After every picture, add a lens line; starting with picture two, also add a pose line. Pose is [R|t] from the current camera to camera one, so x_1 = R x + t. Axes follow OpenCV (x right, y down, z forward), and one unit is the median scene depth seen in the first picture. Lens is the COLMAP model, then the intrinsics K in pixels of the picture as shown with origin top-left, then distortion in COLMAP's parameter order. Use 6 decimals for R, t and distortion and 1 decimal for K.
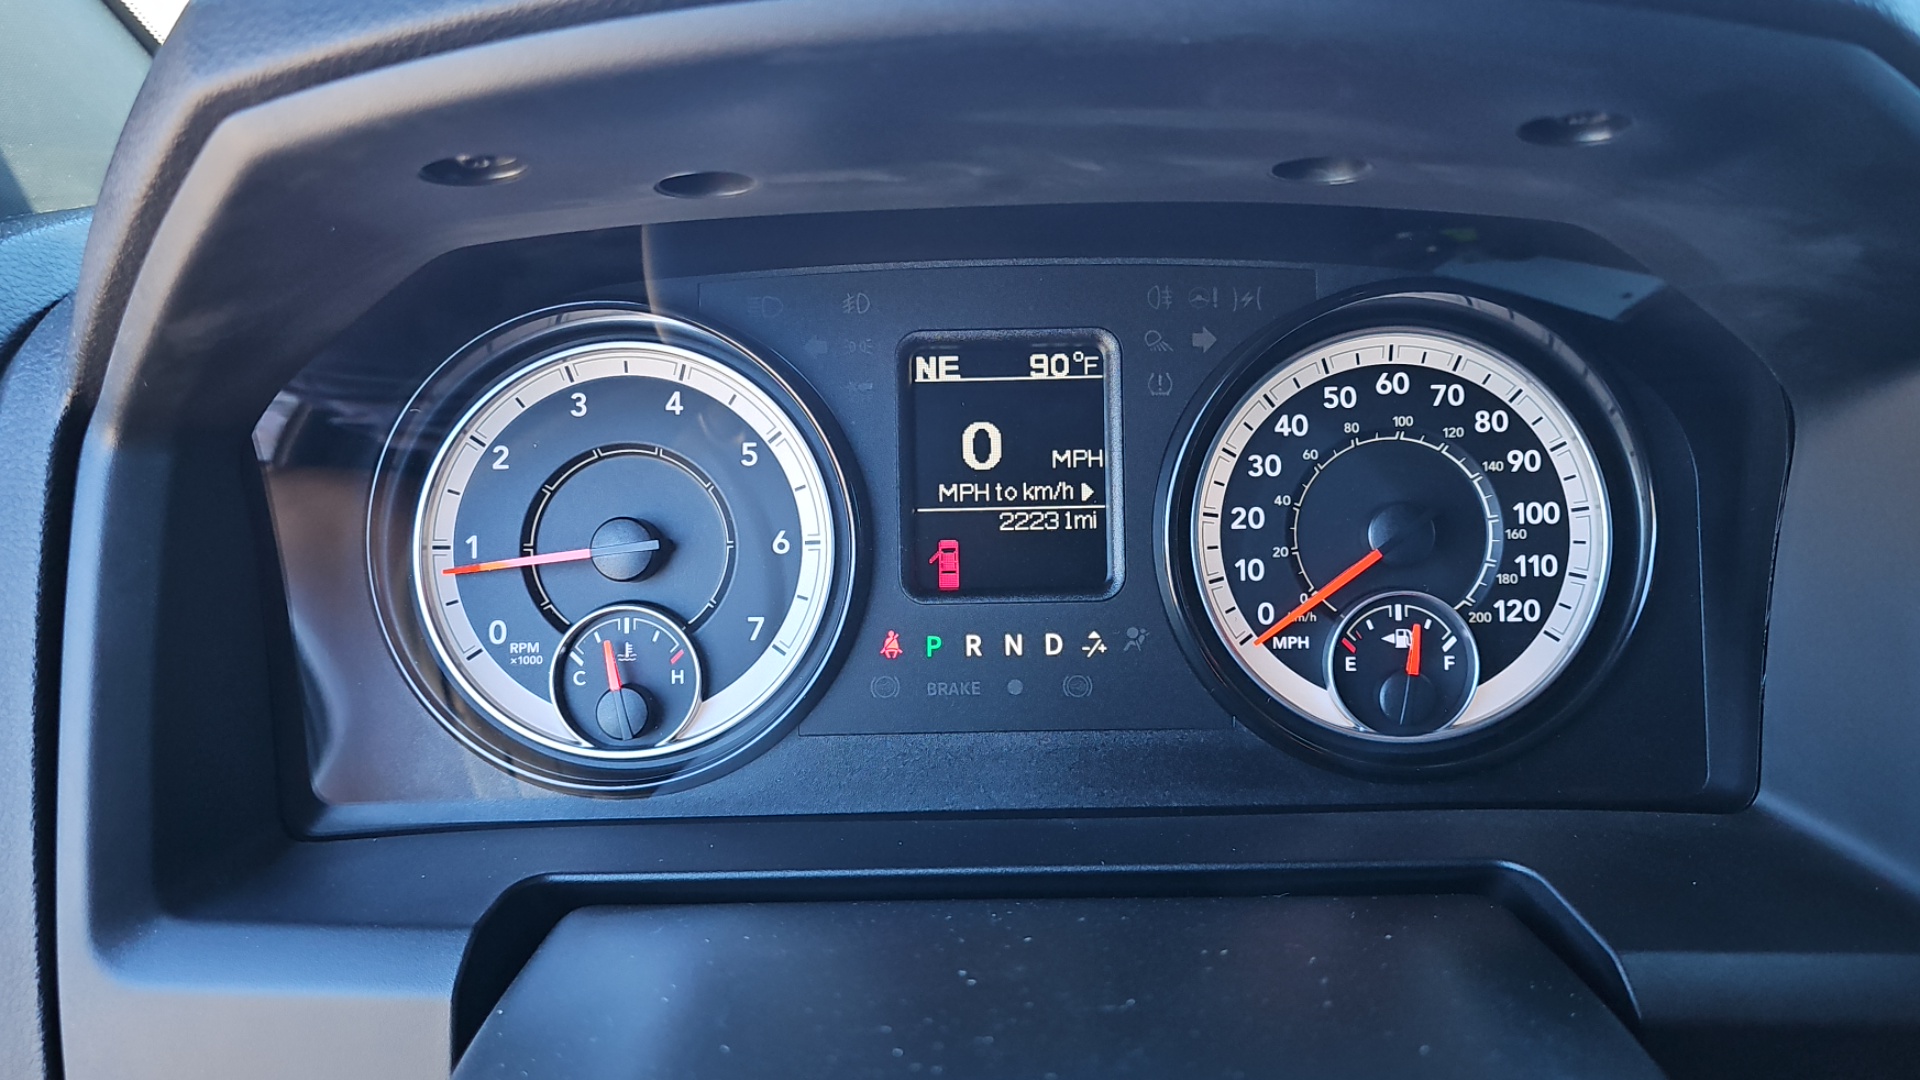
lens RADIAL K [[1411.7, 0, 963.1], [0, 1411.7, 533.8], [0, 0, 1]] dist [0.058649, -0.058273]
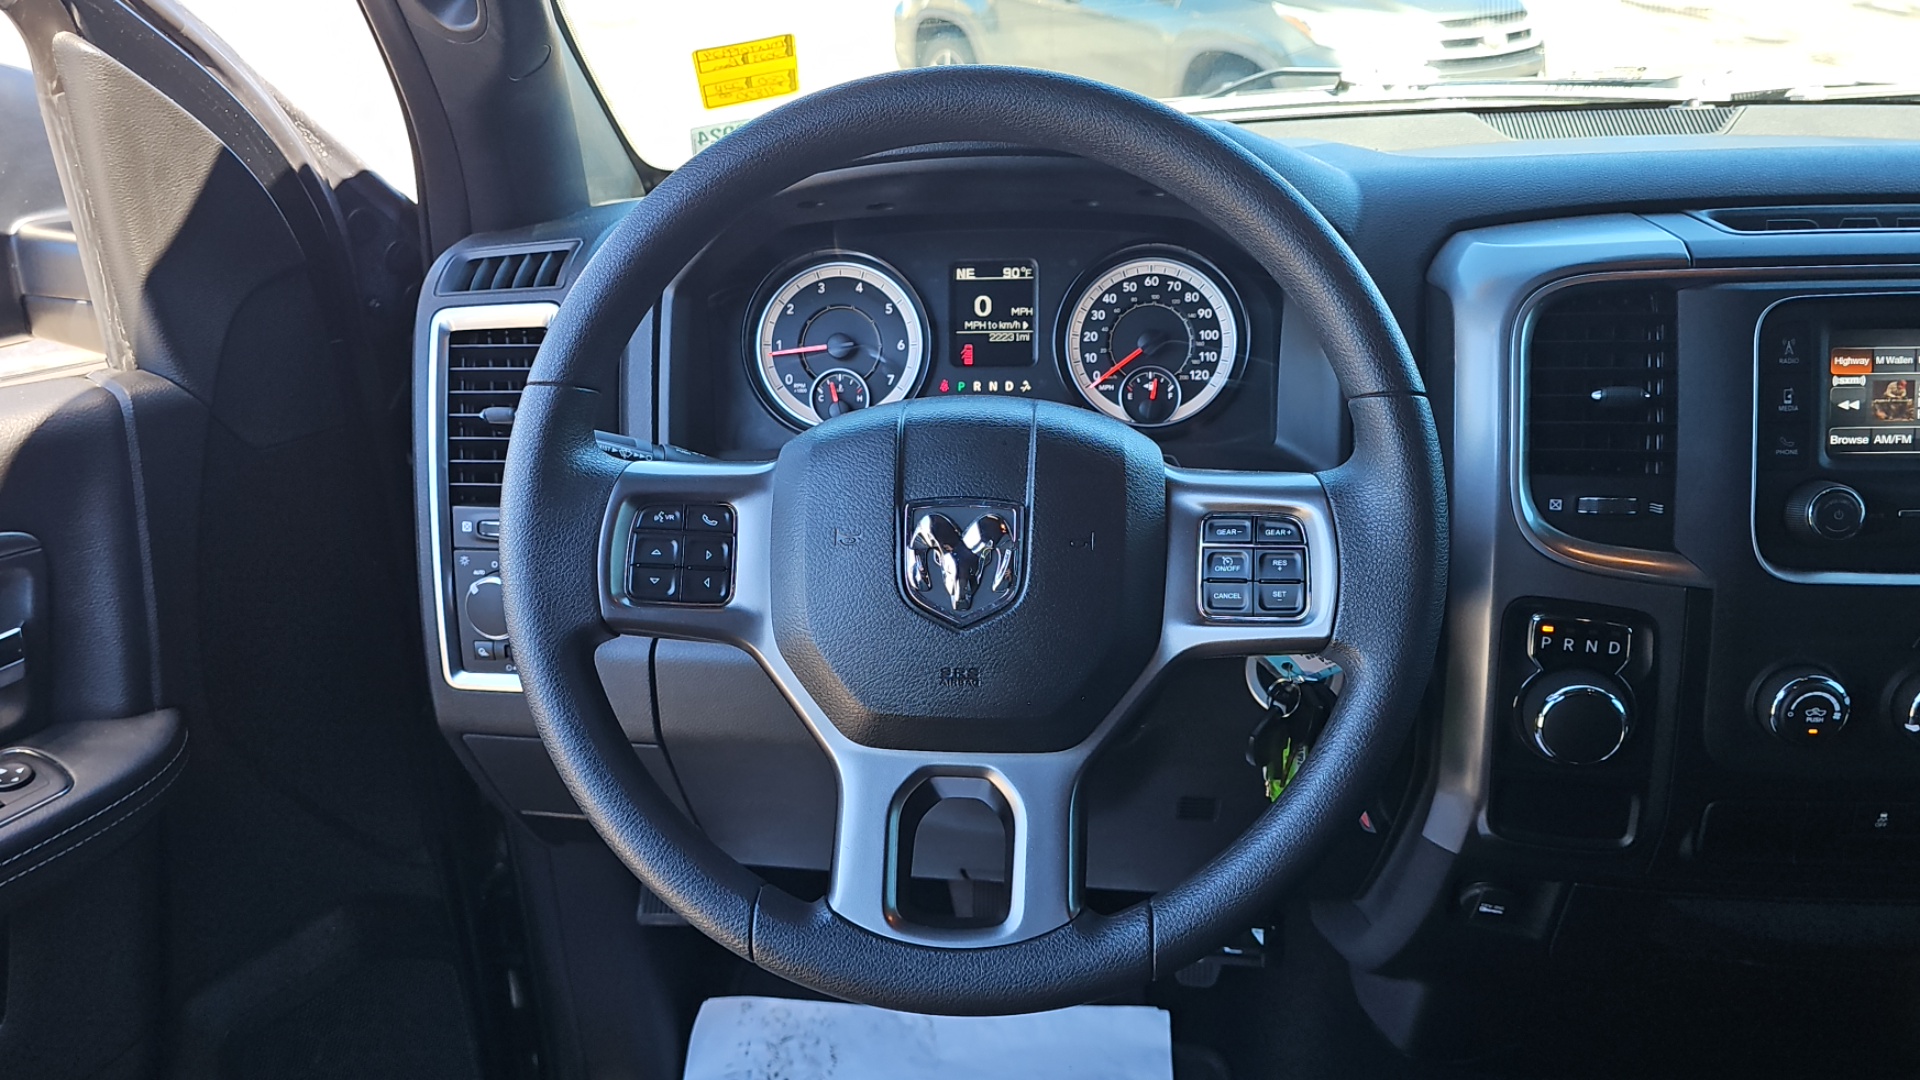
lens RADIAL K [[1411.7, 0, 959.9], [0, 1411.7, 558.6], [0, 0, 1]] dist [0.058649, -0.058273]
pose [[0.997127, 0.019704, -0.073135, 0.162312], [-0.015301, 0.998064, 0.060285, 0.228878], [0.074181, -0.058993, 0.995498, -1.478923]]
